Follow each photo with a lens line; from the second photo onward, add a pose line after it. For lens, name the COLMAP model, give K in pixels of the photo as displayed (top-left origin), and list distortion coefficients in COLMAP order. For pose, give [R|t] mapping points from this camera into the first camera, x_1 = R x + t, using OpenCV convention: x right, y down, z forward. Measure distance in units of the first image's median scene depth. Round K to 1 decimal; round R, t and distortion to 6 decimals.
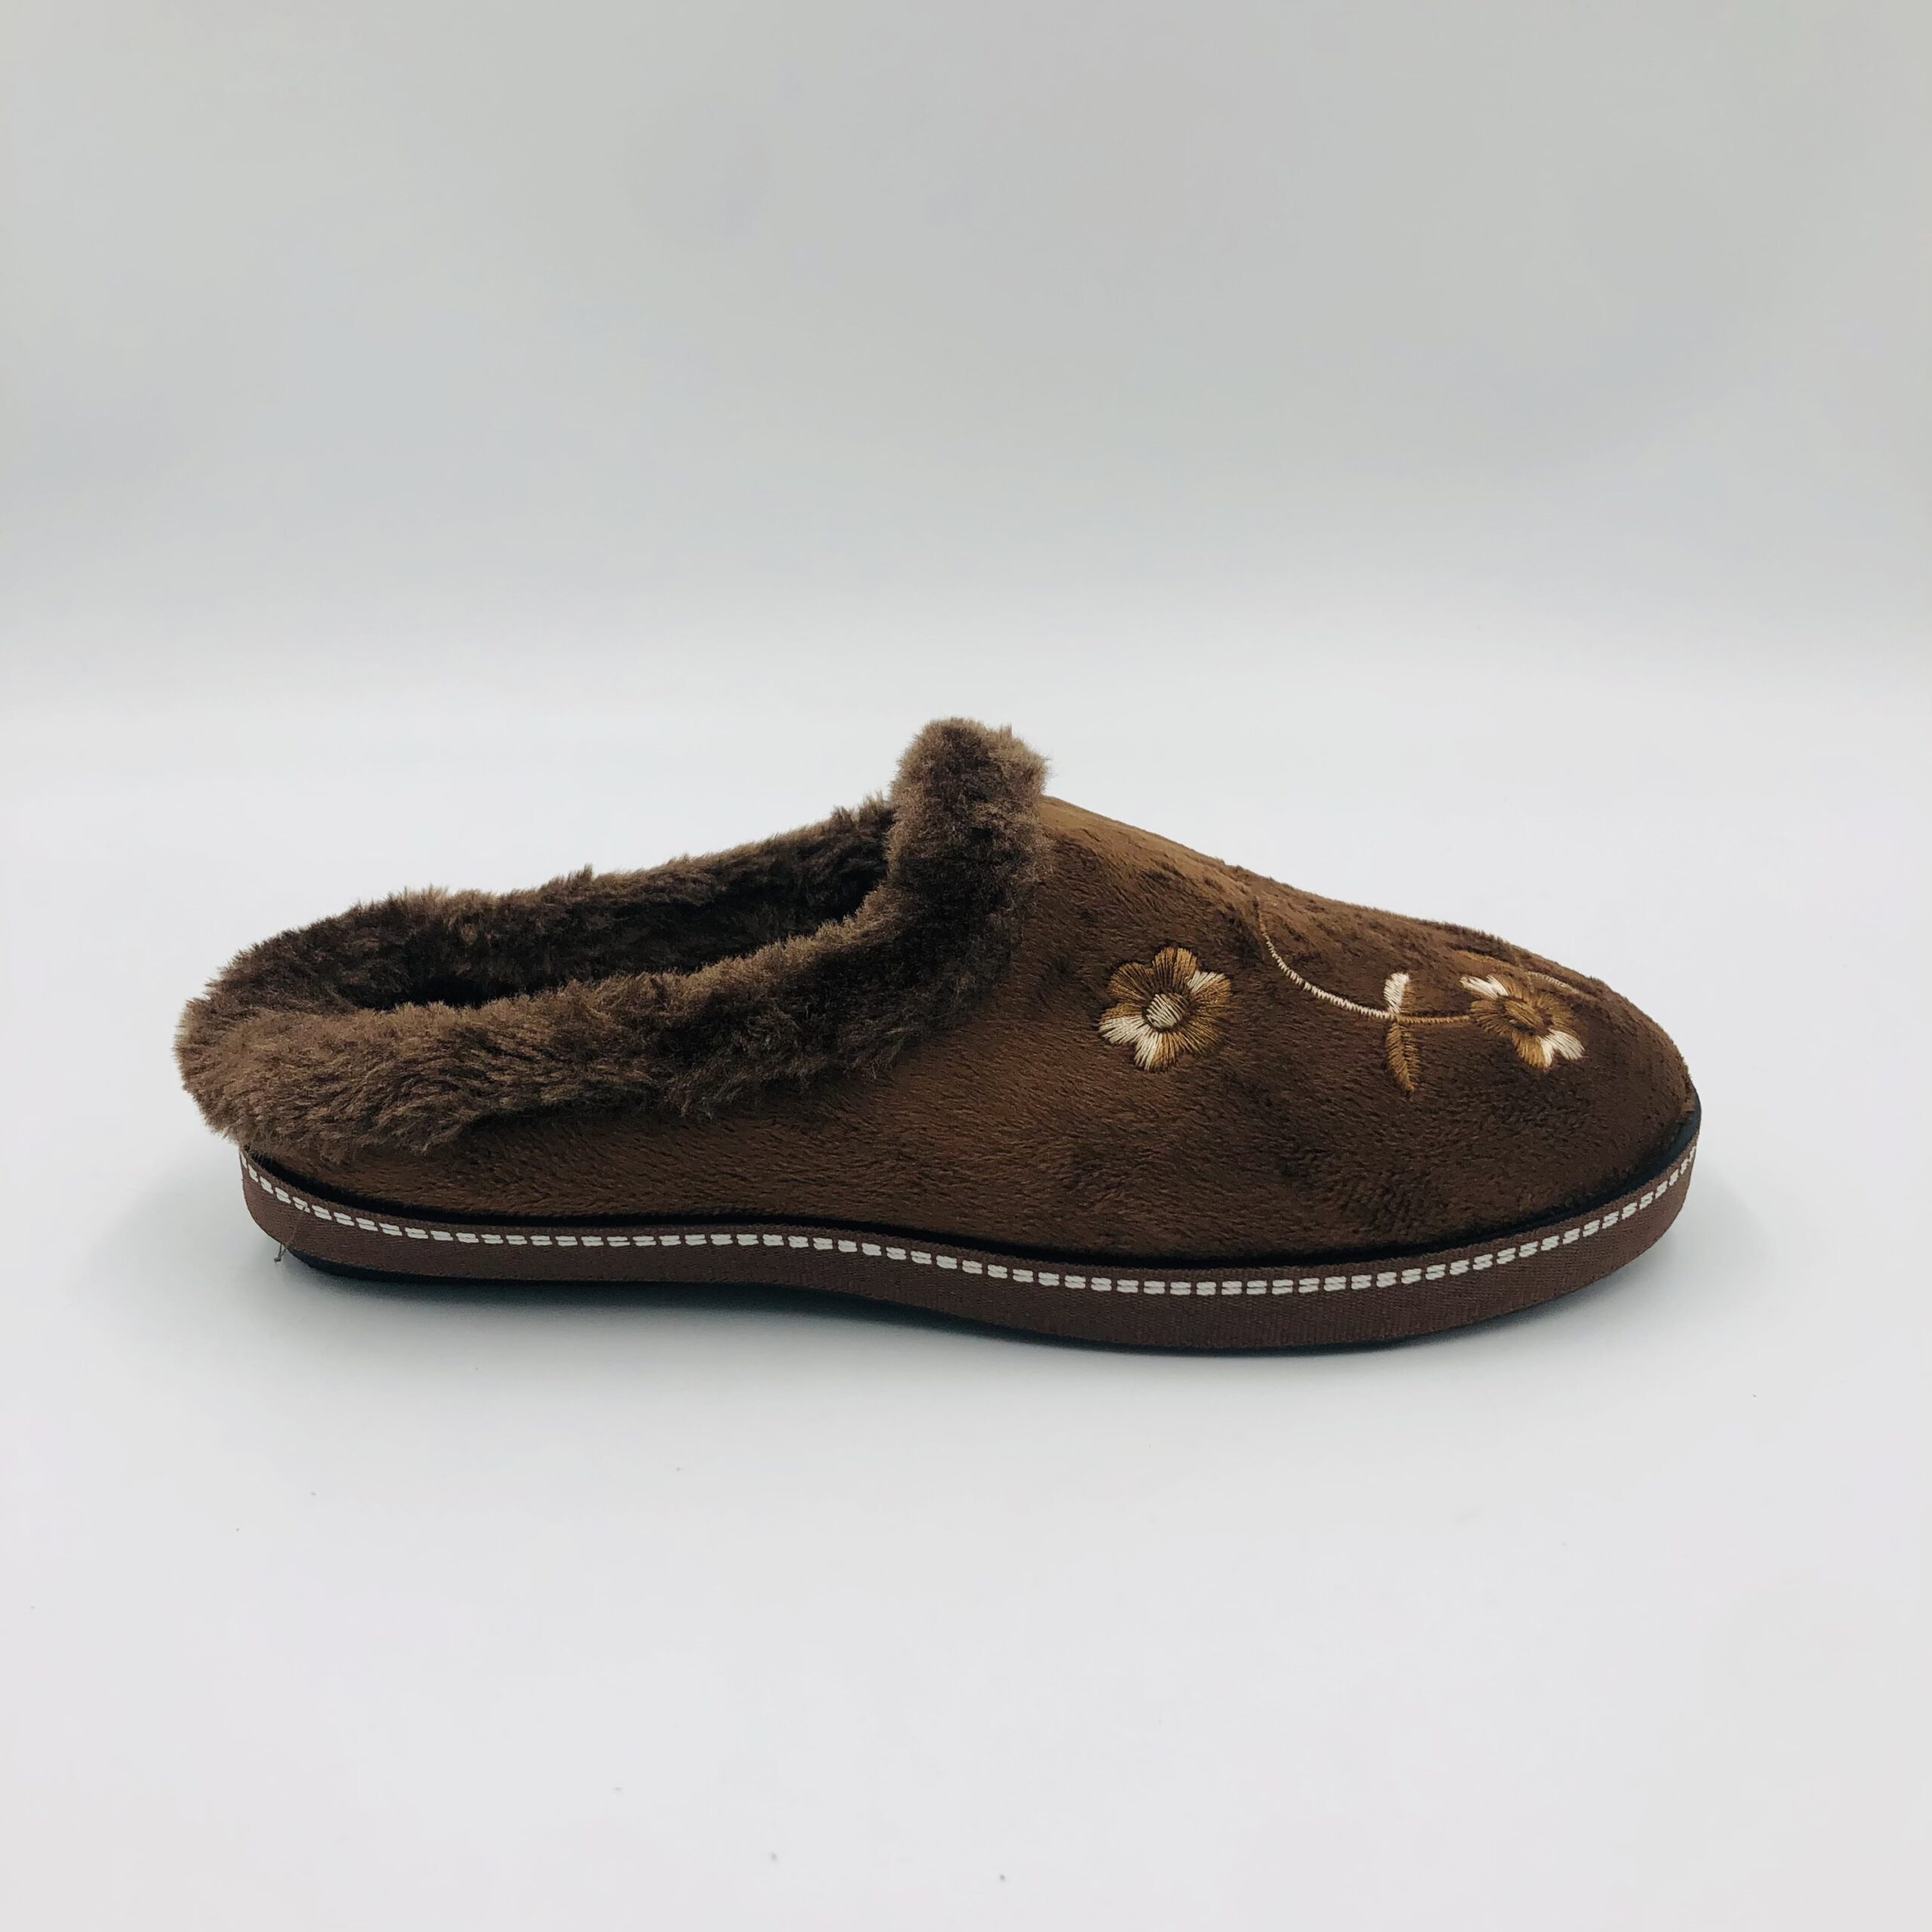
lens RADIAL K [[2450.1, 0, 966.0], [0, 2450.1, 966.0], [0, 0, 1]] dist [0.364886, -1.584592]
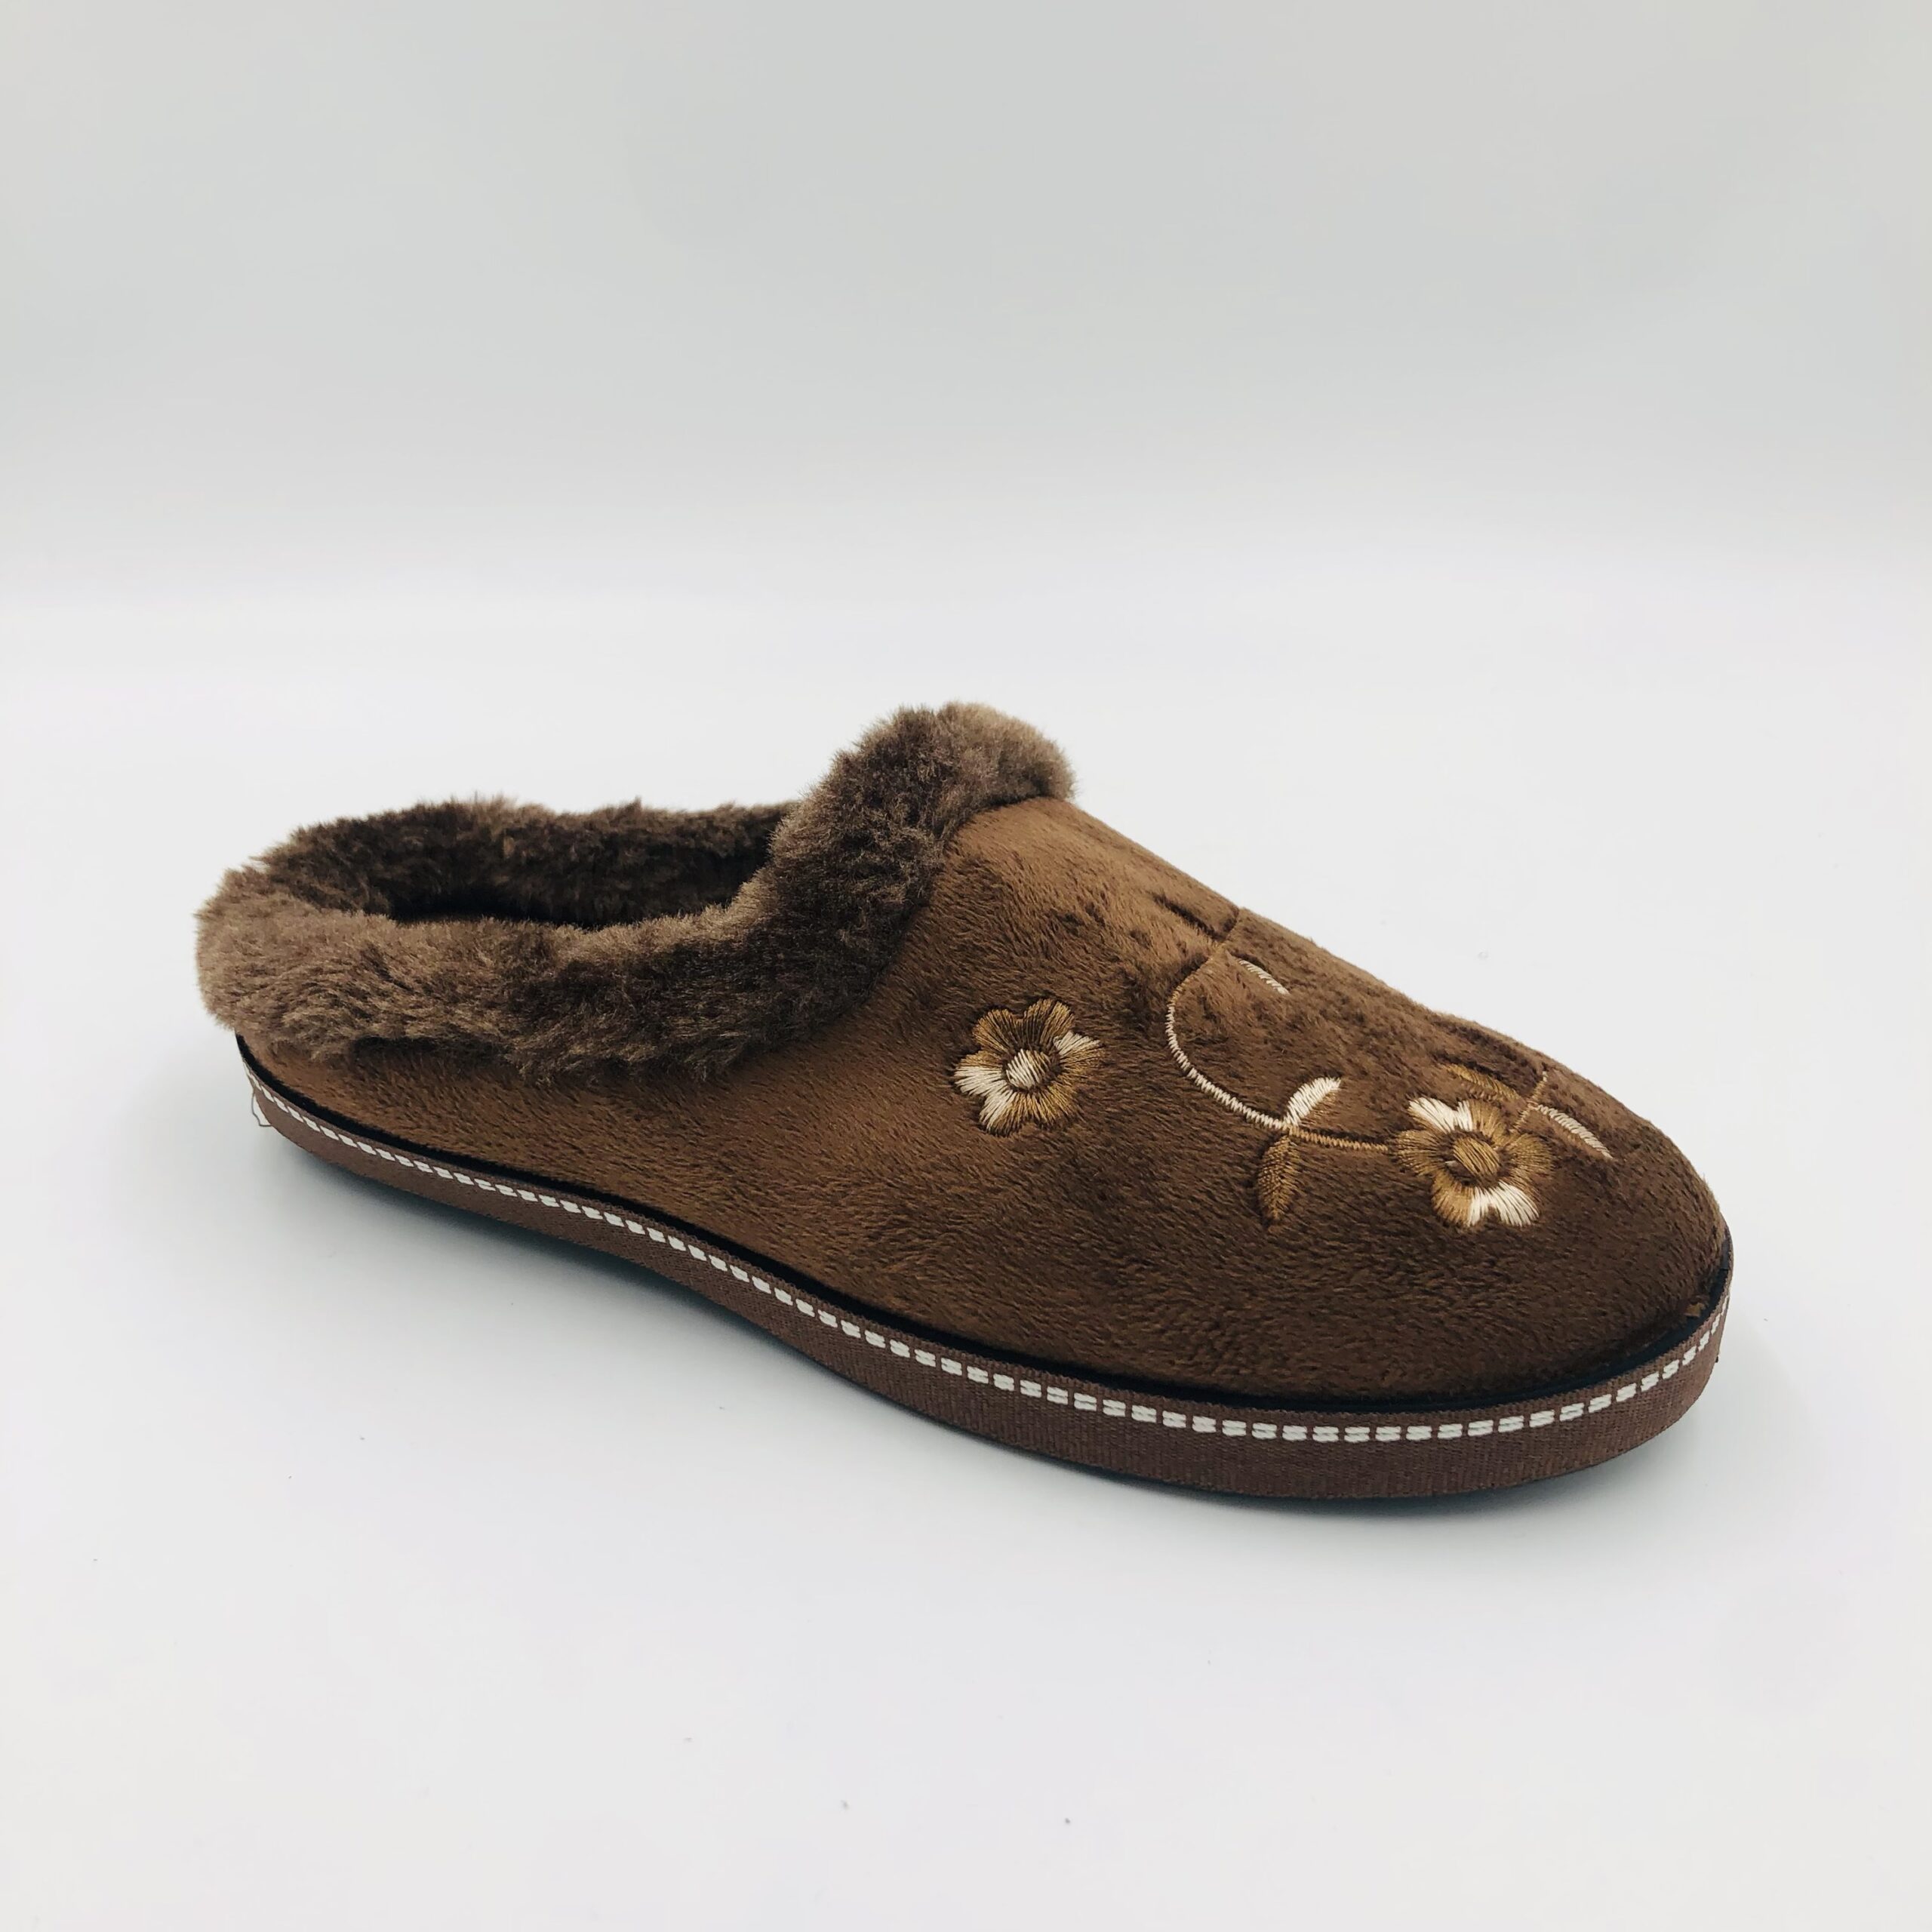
lens RADIAL K [[2450.1, 0, 966.0], [0, 2450.1, 966.0], [0, 0, 1]] dist [0.364886, -1.584592]
pose [[0.884081, 0.186534, -0.428493, 0.437622], [-0.154783, 0.982012, 0.108141, -0.111894], [0.440957, -0.029282, 0.897050, 0.190610]]
